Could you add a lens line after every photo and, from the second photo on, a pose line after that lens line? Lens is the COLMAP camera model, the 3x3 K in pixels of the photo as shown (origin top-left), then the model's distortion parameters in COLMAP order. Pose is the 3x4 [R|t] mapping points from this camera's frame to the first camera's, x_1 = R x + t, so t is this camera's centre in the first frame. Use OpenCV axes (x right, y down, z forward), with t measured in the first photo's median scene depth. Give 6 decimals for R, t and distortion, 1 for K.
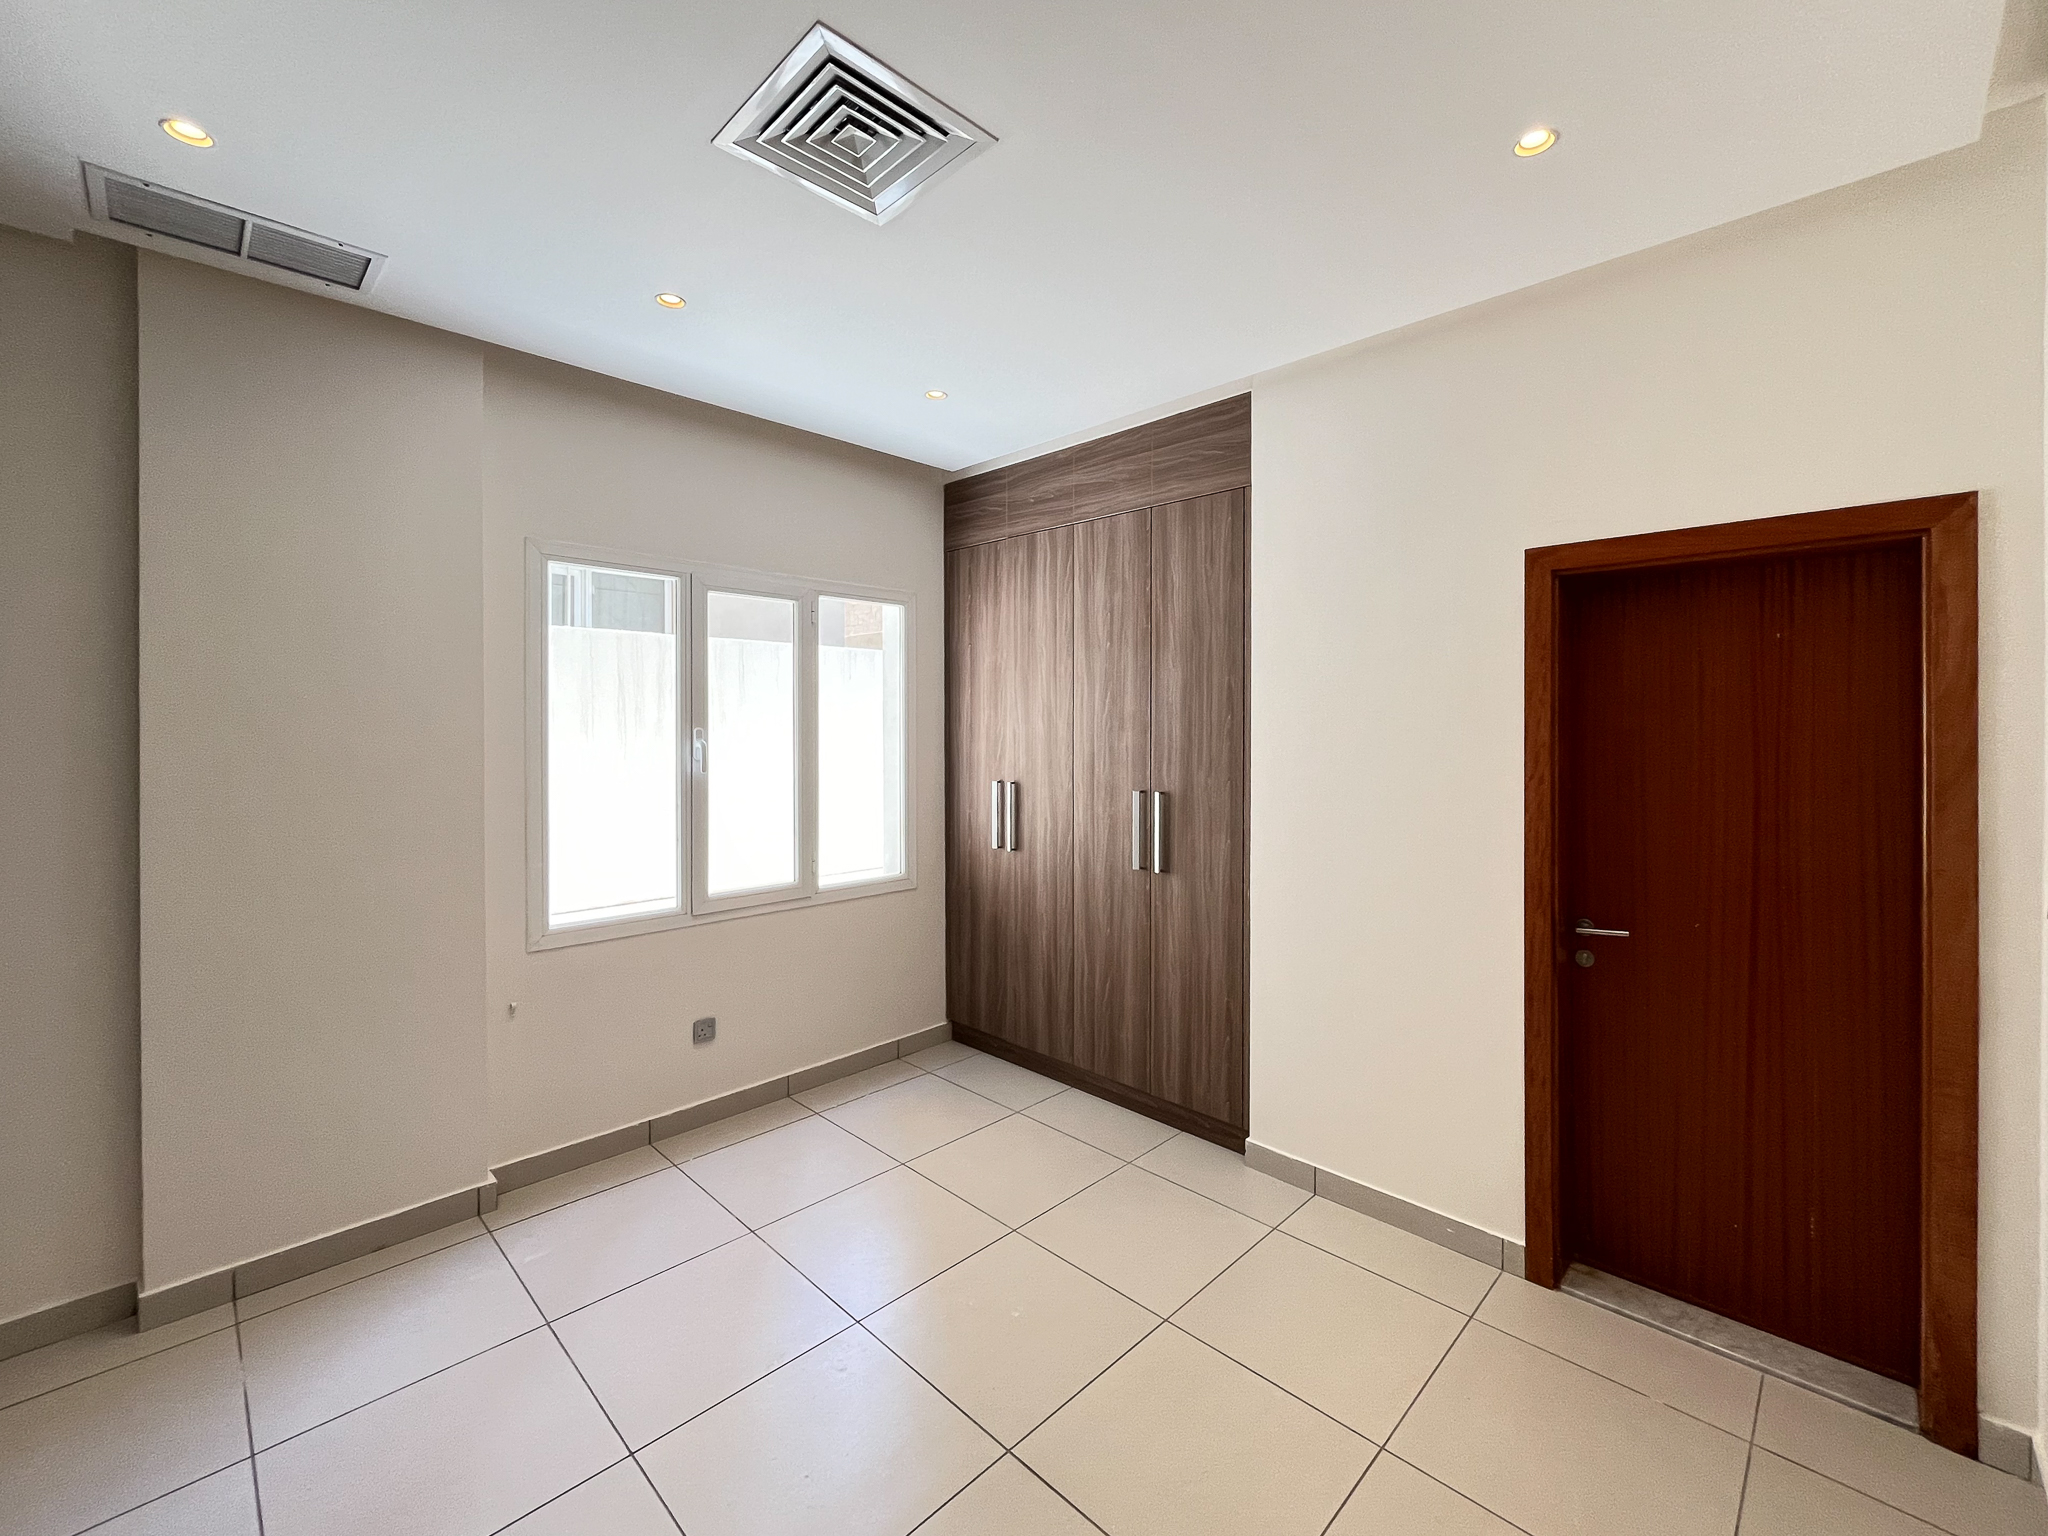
lens RADIAL K [[828.3, 0, 959.3], [0, 828.3, 735.0], [0, 0, 1]] dist [-0.002811, 0.000184]
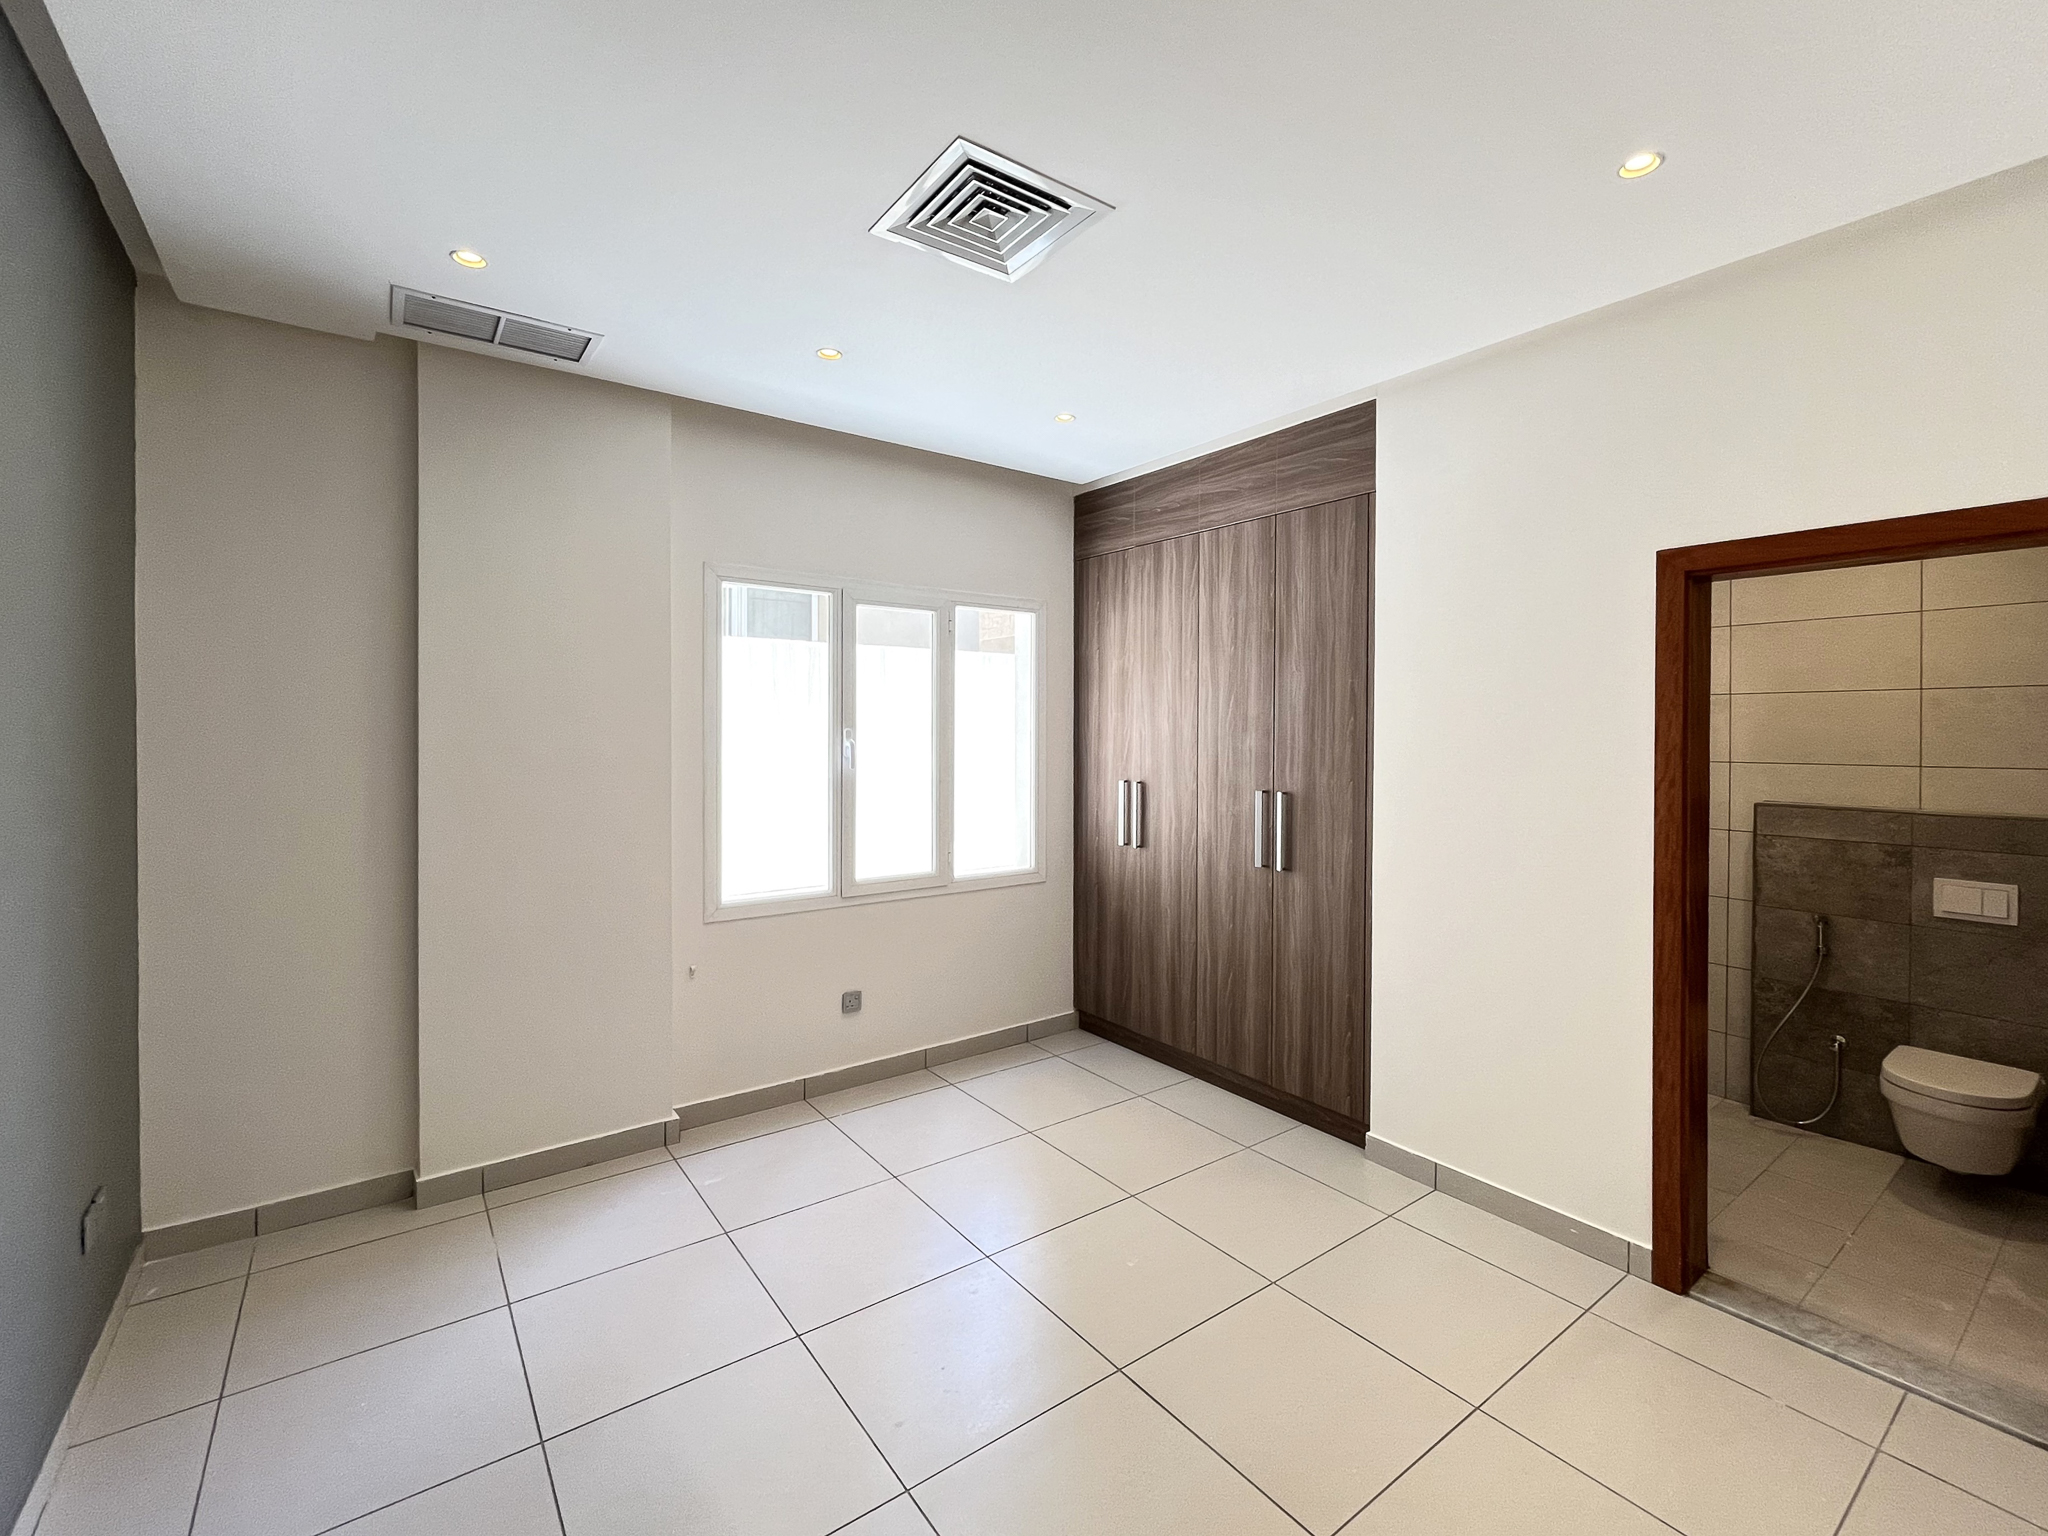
lens RADIAL K [[878.9, 0, 972.0], [0, 878.9, 722.0], [0, 0, 1]] dist [-0.000931, -0.000446]
pose [[0.989400, 0.001897, -0.145205, 0.023017], [-0.004776, 0.999799, -0.019485, 0.005772], [0.145138, 0.019972, 0.989210, -0.159955]]
